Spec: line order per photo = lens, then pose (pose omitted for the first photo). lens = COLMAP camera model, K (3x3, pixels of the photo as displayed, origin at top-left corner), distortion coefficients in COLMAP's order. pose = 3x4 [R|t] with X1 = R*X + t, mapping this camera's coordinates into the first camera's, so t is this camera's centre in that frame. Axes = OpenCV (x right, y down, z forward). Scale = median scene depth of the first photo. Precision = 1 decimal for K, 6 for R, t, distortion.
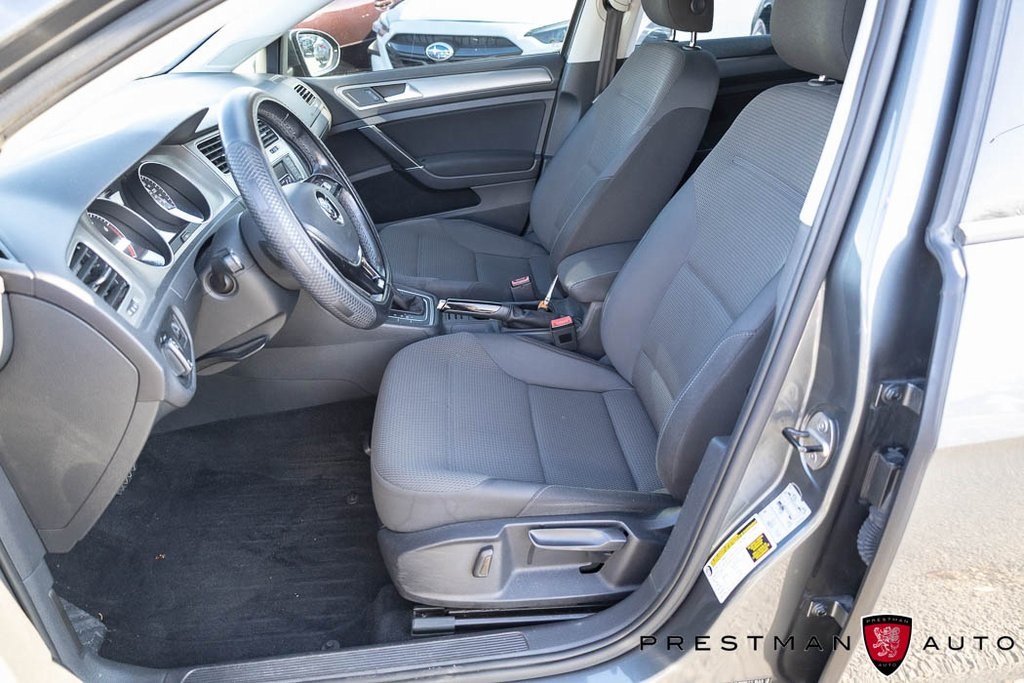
lens RADIAL K [[671.9, 0, 517.8], [0, 671.9, 341.3], [0, 0, 1]] dist [-0.001889, 0.014426]
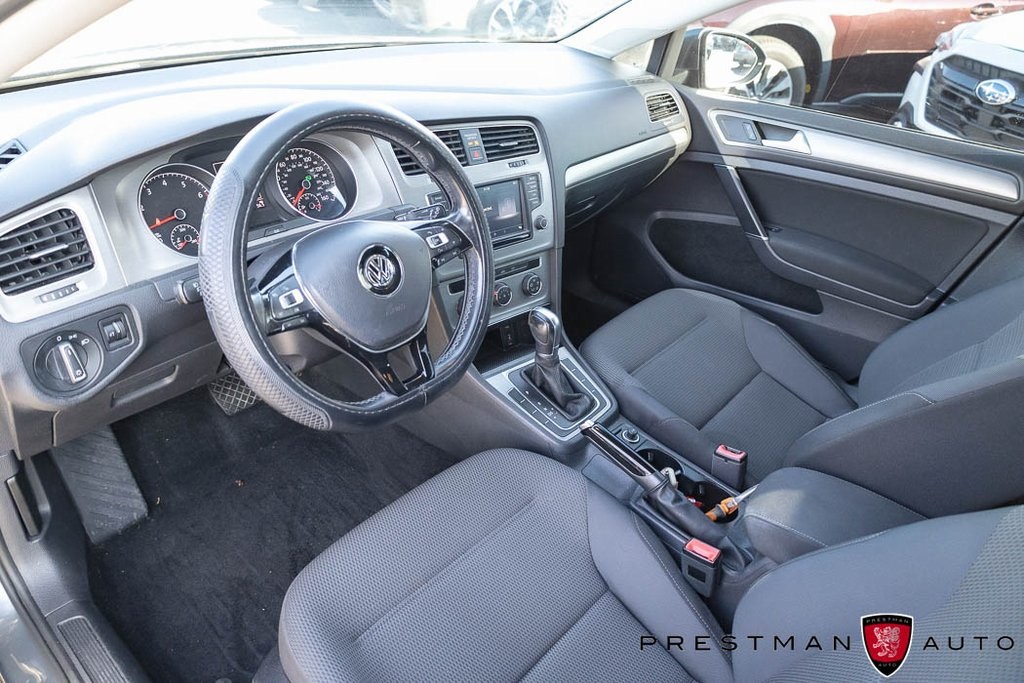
lens RADIAL K [[671.9, 0, 521.1], [0, 671.9, 339.5], [0, 0, 1]] dist [-0.001889, 0.014426]
pose [[0.665479, 0.489966, -0.563090, 0.159128], [-0.465928, 0.862050, 0.199453, -0.188322], [0.583137, 0.129628, 0.801965, 0.253860]]
